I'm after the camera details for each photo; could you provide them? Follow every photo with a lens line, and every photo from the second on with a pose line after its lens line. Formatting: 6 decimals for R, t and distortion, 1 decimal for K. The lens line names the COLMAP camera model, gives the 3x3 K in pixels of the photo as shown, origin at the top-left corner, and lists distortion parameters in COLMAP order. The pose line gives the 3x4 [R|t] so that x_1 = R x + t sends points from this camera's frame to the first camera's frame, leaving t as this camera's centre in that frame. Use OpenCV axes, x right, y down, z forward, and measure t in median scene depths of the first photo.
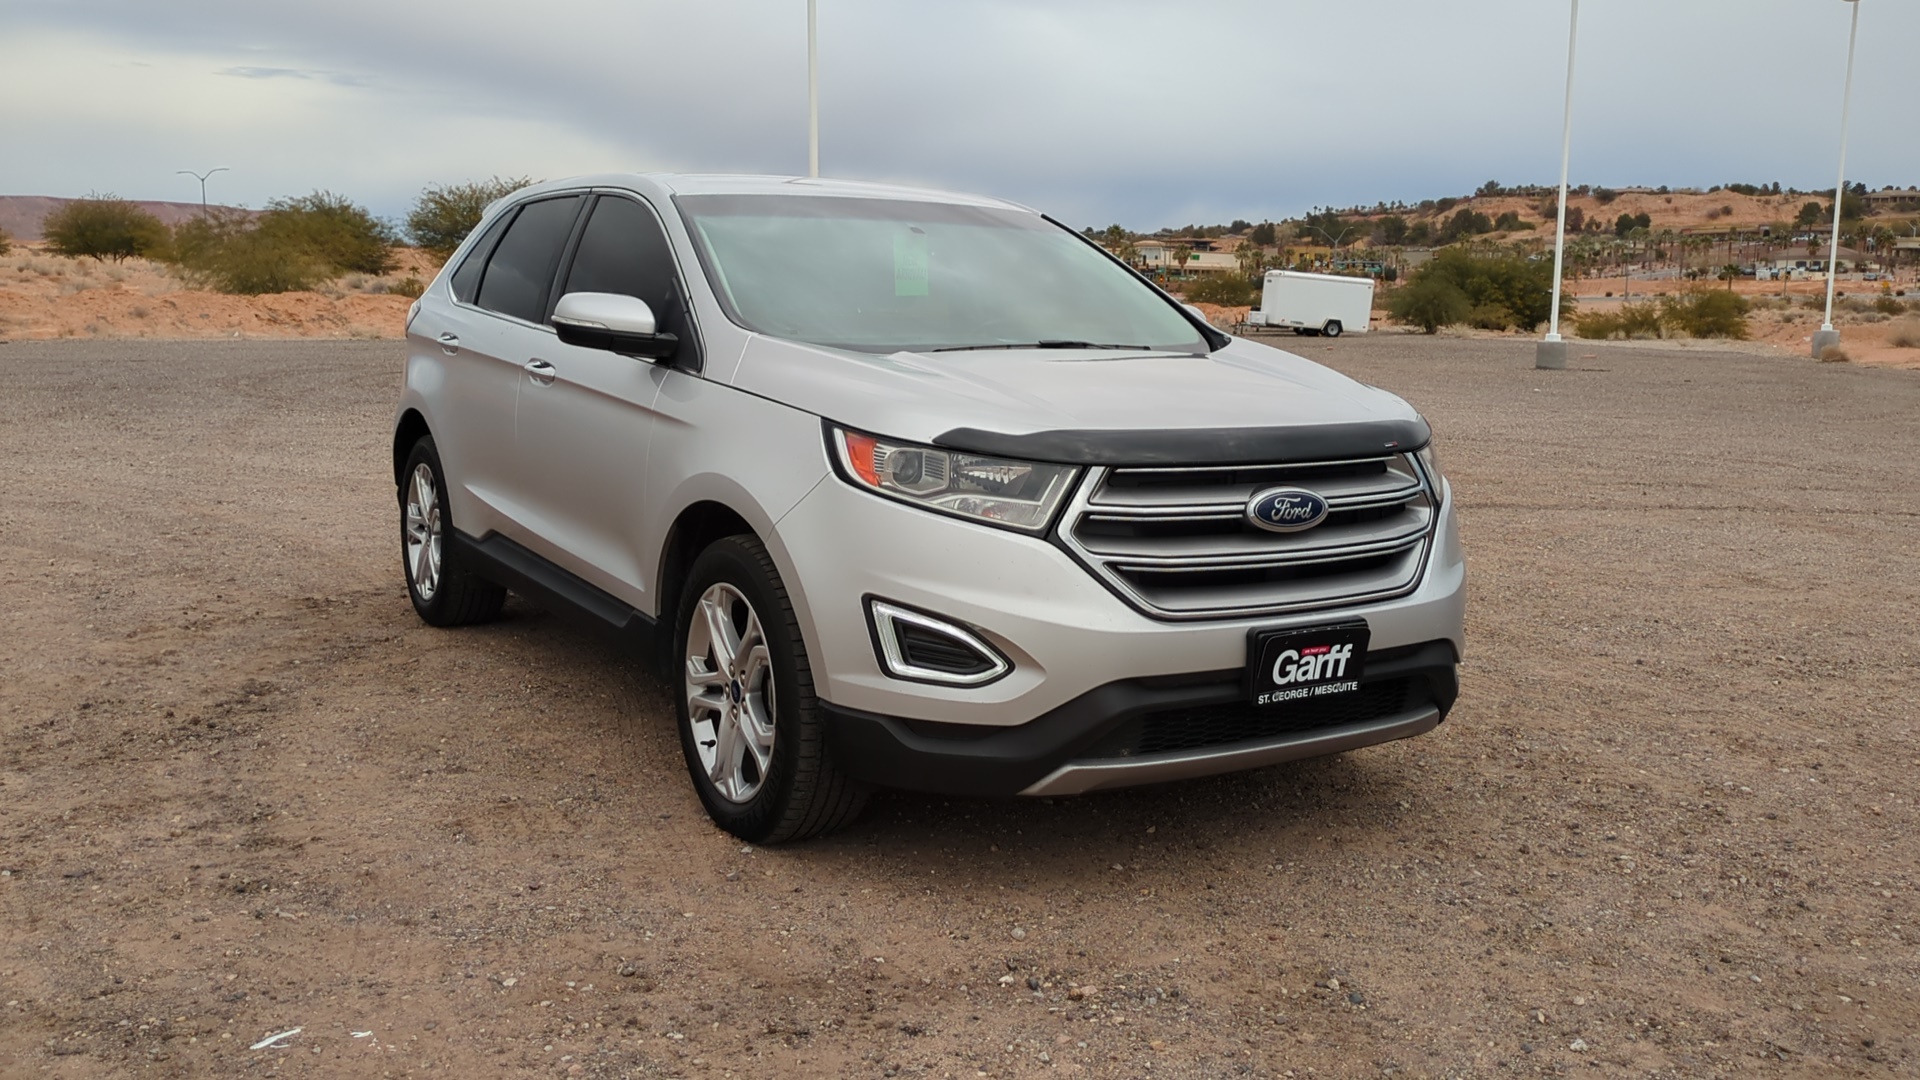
lens RADIAL K [[1643.0, 0, 974.9], [0, 1643.0, 543.7], [0, 0, 1]] dist [0.088404, -0.130260]
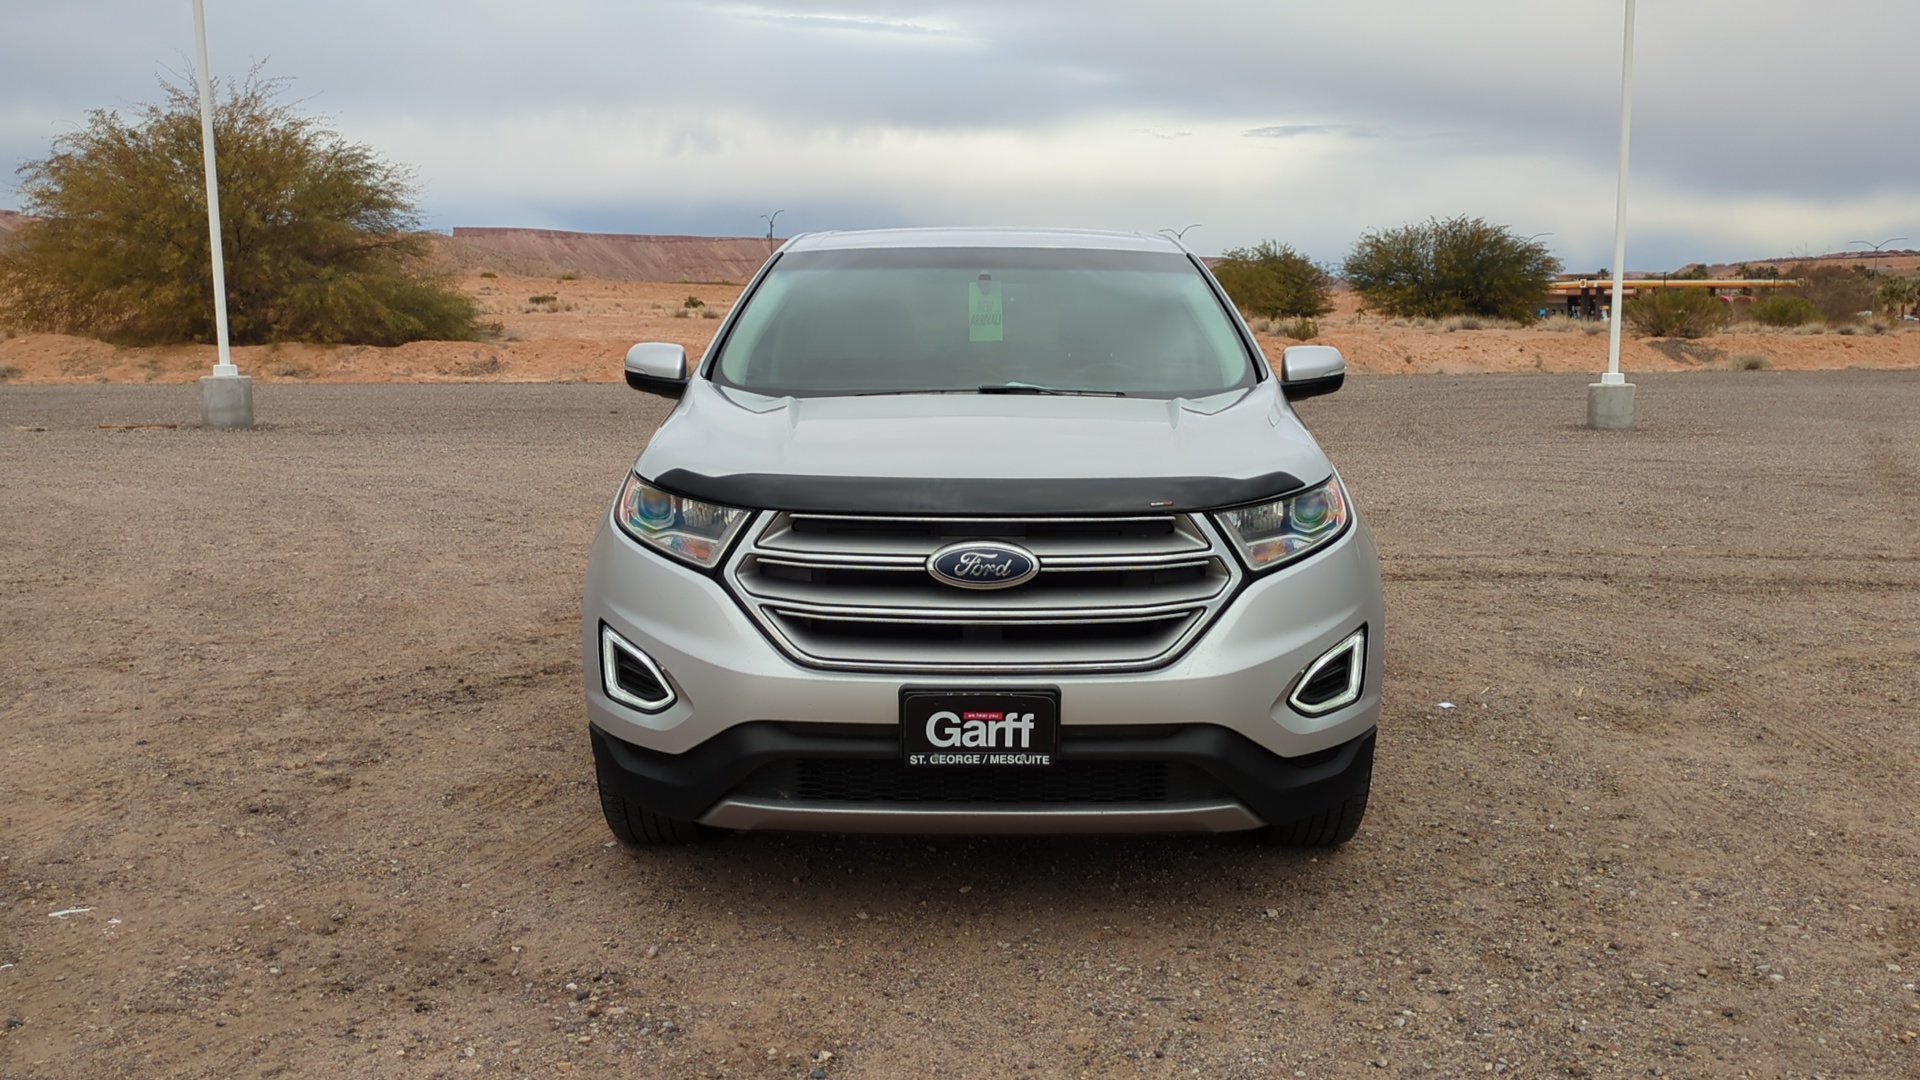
lens RADIAL K [[1643.0, 0, 974.9], [0, 1643.0, 543.7], [0, 0, 1]] dist [0.088404, -0.130260]
pose [[0.847696, 0.054272, -0.527699, 0.701054], [-0.066329, 0.997790, -0.003930, -0.029939], [0.526319, 0.038333, 0.849423, 0.194955]]
